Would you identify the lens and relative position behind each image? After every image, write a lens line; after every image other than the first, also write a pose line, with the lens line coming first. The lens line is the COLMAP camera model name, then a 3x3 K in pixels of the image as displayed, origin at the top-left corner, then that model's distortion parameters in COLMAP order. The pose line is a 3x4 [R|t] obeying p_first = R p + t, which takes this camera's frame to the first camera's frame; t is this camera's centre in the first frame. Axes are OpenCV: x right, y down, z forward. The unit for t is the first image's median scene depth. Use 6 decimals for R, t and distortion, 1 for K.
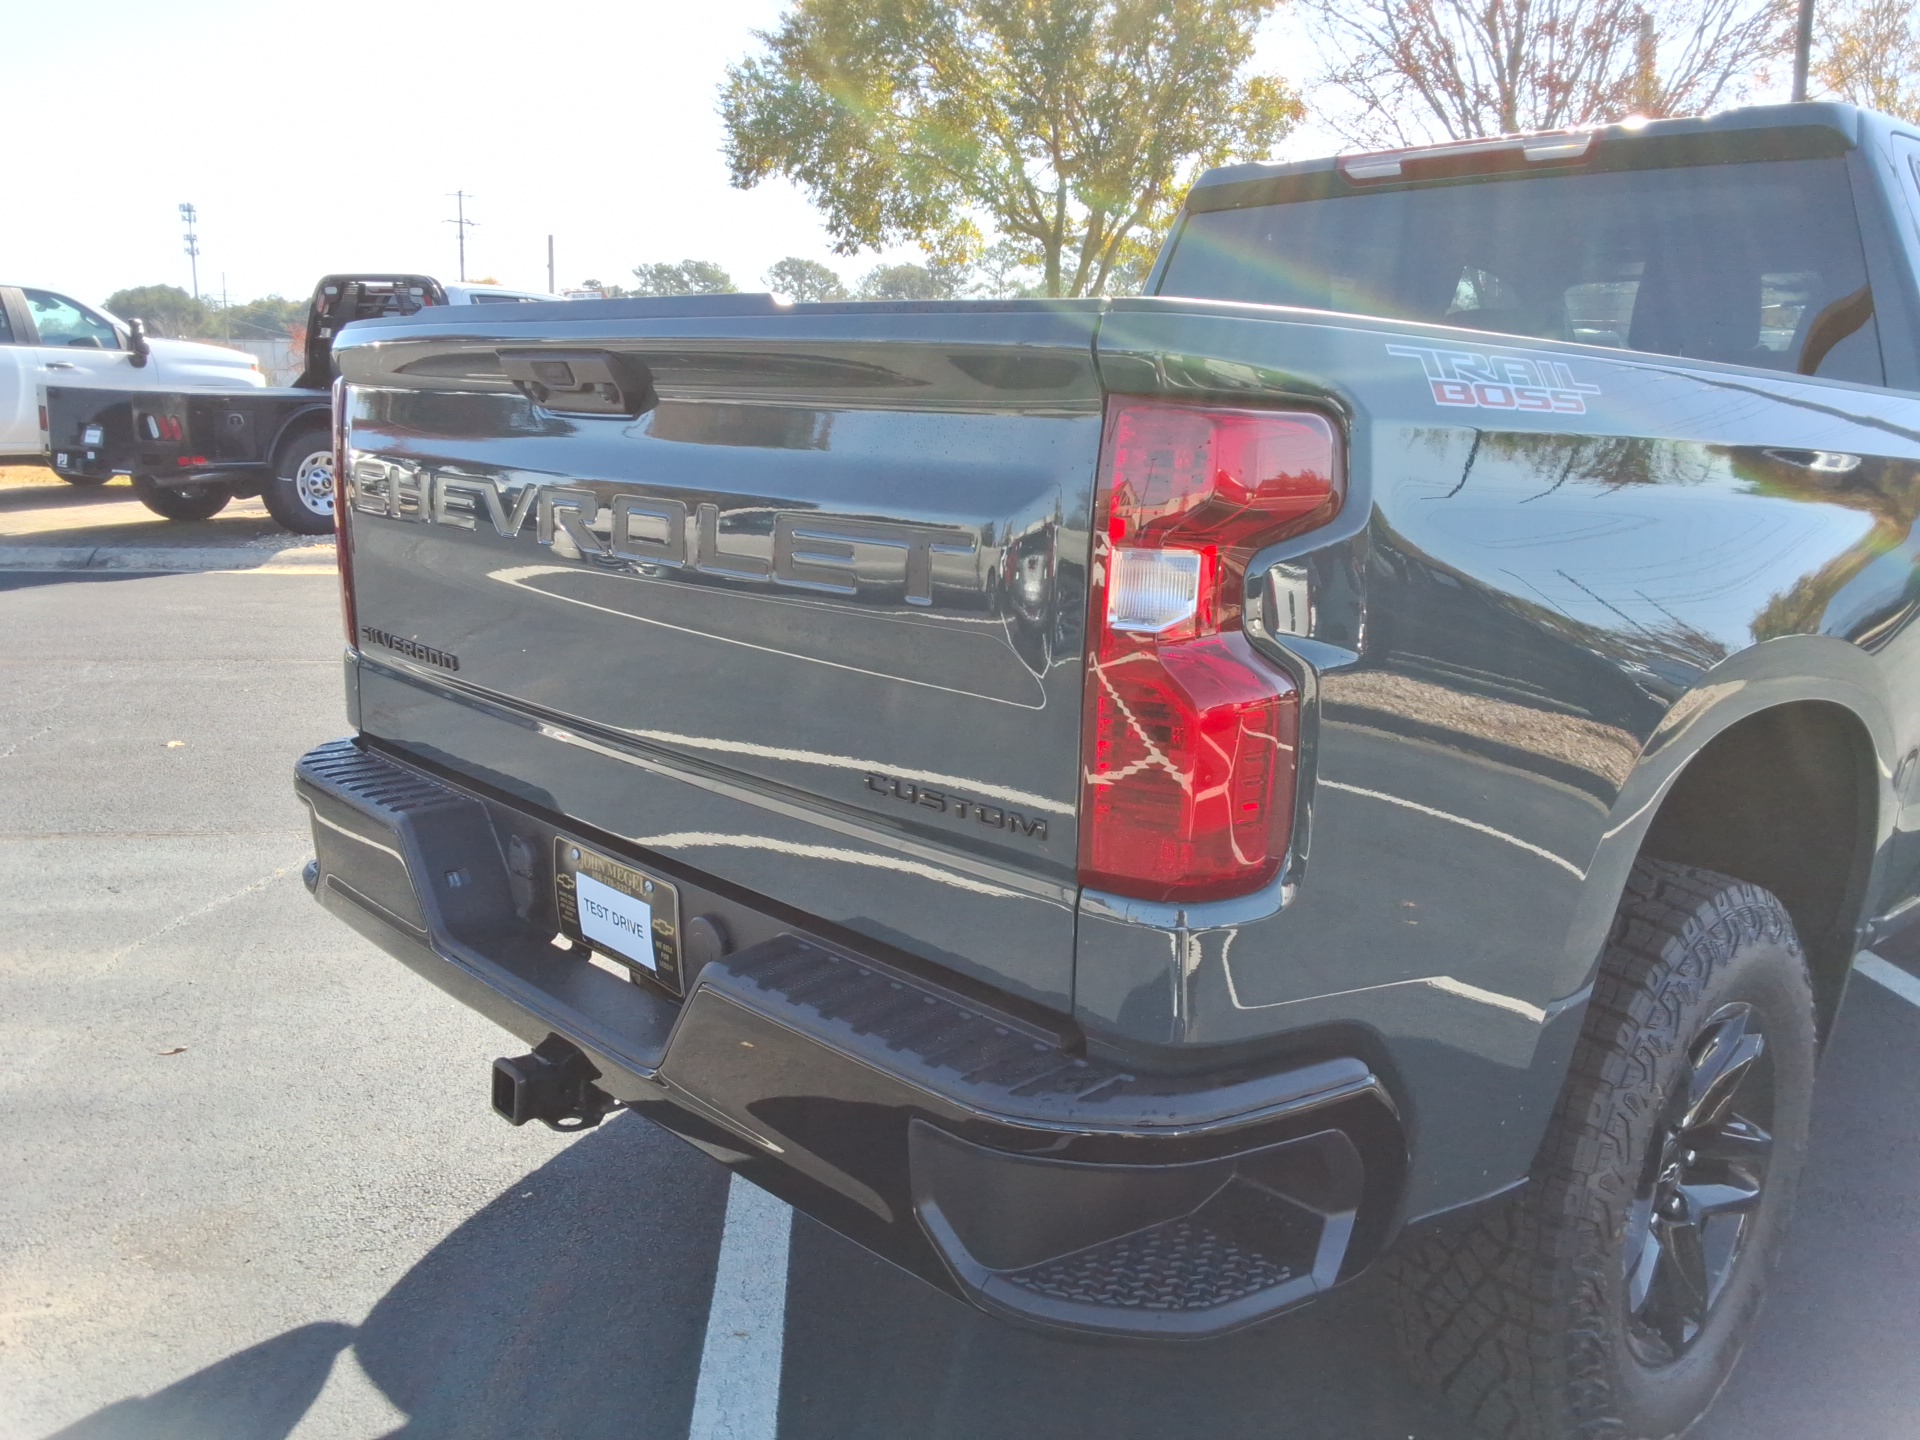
lens RADIAL K [[1549.0, 0, 979.3], [0, 1549.0, 701.6], [0, 0, 1]] dist [0.112327, -0.171215]
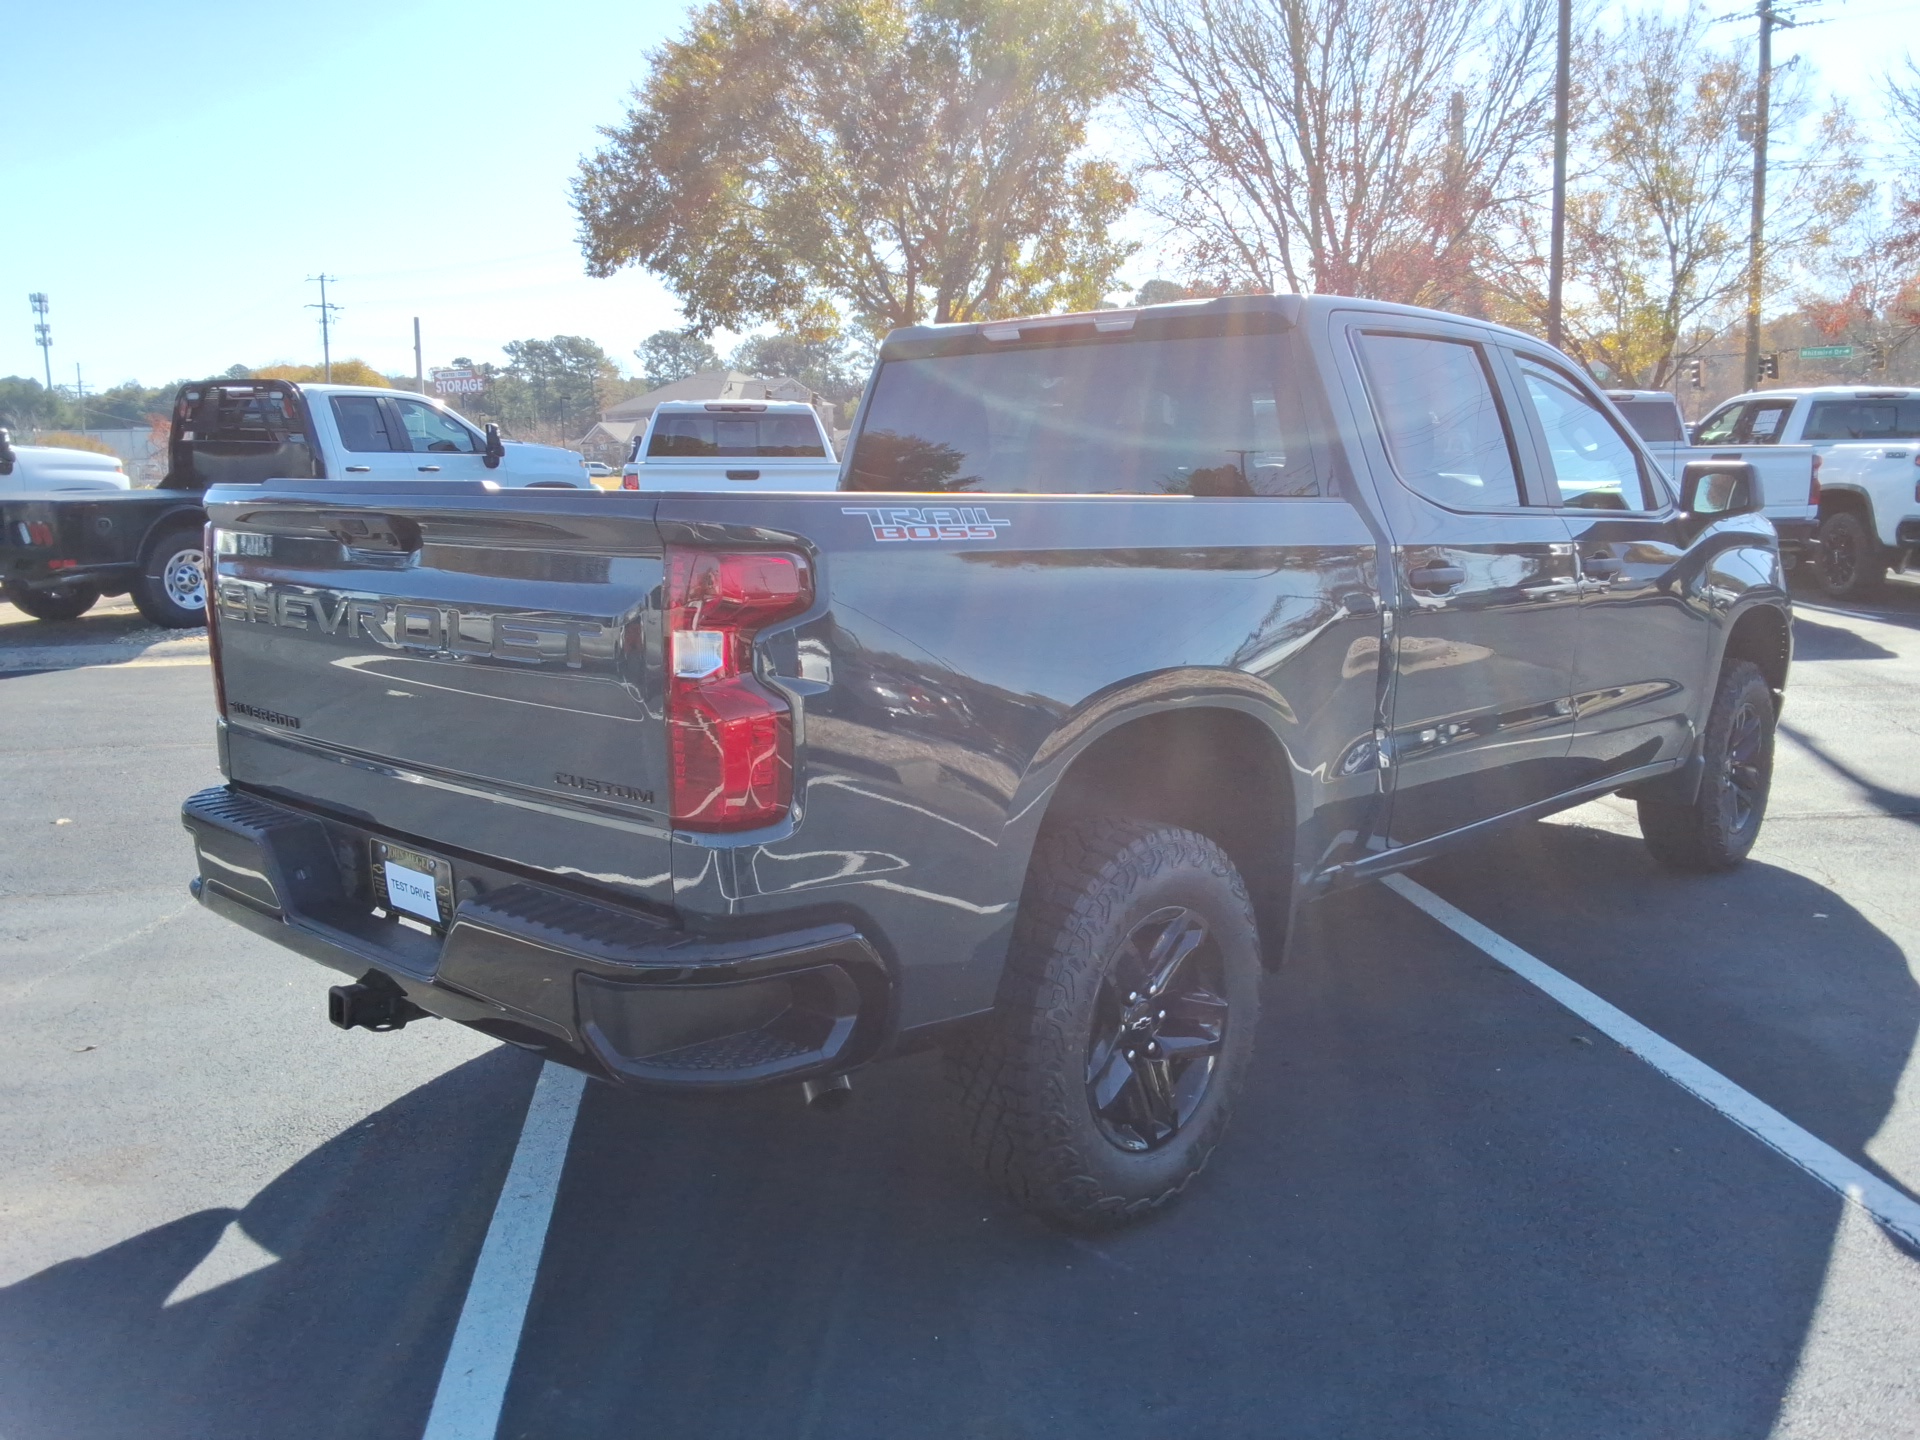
lens RADIAL K [[1549.0, 0, 979.3], [0, 1549.0, 701.6], [0, 0, 1]] dist [0.112327, -0.171215]
pose [[0.996693, -0.042937, 0.068989, 0.059675], [0.045611, 0.998249, -0.037660, 0.012391], [-0.067251, 0.040682, 0.996906, -0.150326]]
